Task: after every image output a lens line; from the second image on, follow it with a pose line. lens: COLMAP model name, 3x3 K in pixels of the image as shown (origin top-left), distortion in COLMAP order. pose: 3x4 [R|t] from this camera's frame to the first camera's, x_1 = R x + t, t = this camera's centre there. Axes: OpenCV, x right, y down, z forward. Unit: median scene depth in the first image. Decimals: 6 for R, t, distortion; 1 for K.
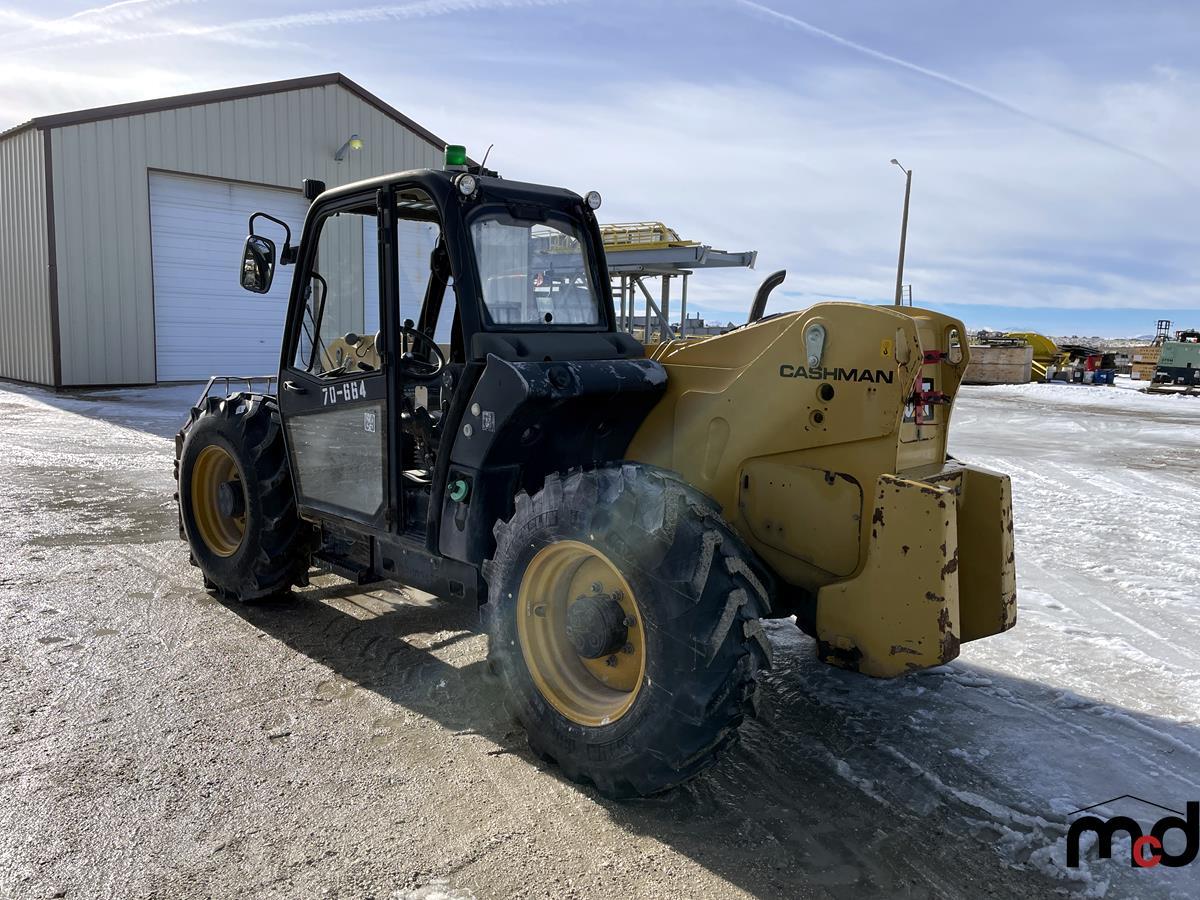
lens RADIAL K [[907.1, 0, 595.0], [0, 907.1, 456.9], [0, 0, 1]] dist [0.079242, -0.110802]
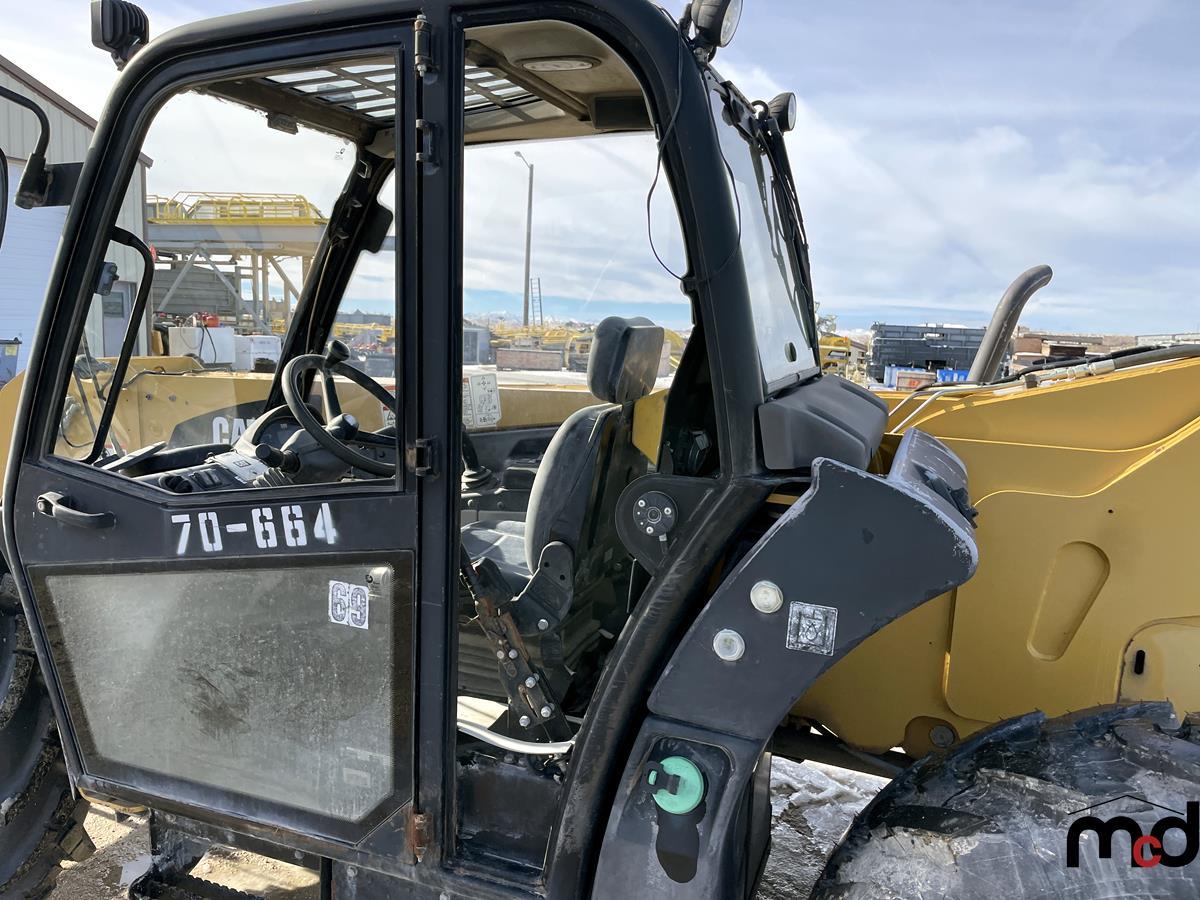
lens RADIAL K [[907.1, 0, 595.0], [0, 907.1, 456.9], [0, 0, 1]] dist [0.079242, -0.110802]
pose [[0.912238, -0.048086, 0.406829, -0.183128], [0.042280, 0.998835, 0.023255, -0.064321], [-0.407473, -0.004014, 0.913208, 0.343855]]
